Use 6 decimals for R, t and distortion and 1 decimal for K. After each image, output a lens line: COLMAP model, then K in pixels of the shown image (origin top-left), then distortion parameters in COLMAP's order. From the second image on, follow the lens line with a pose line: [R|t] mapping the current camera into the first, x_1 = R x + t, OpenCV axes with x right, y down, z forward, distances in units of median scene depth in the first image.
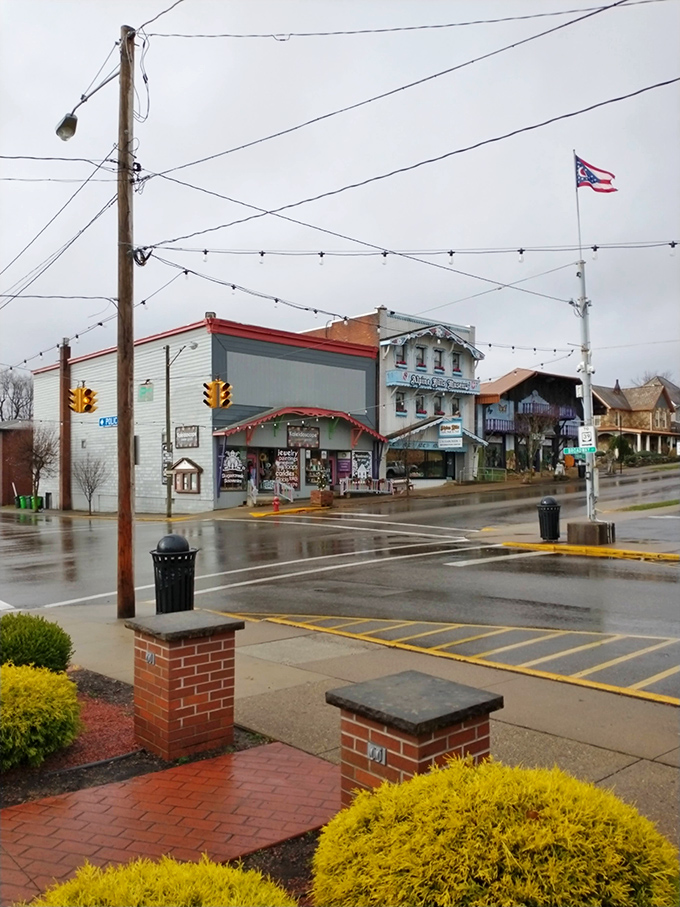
lens RADIAL K [[717.3, 0, 335.2], [0, 717.3, 448.8], [0, 0, 1]] dist [0.105288, -0.001020]
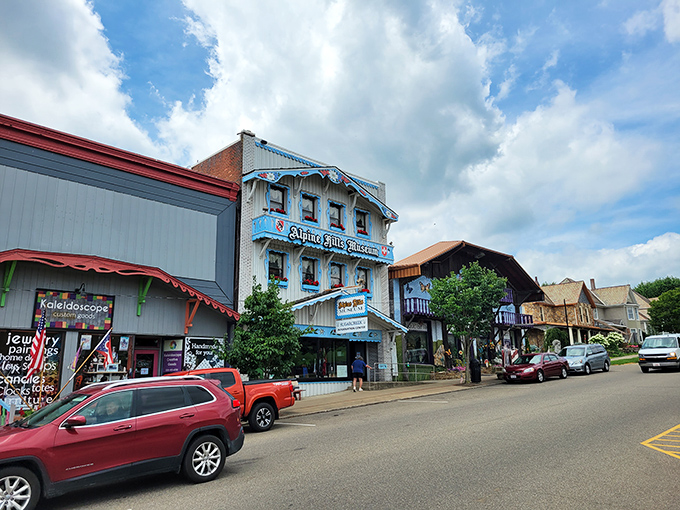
lens RADIAL K [[508.7, 0, 342.1], [0, 508.7, 251.3], [0, 0, 1]] dist [0.066442, -0.019514]
pose [[0.998191, -0.007832, 0.059603, 0.124523], [0.020042, 0.978109, -0.207126, 0.023189], [-0.056676, 0.207946, 0.976497, 0.519055]]
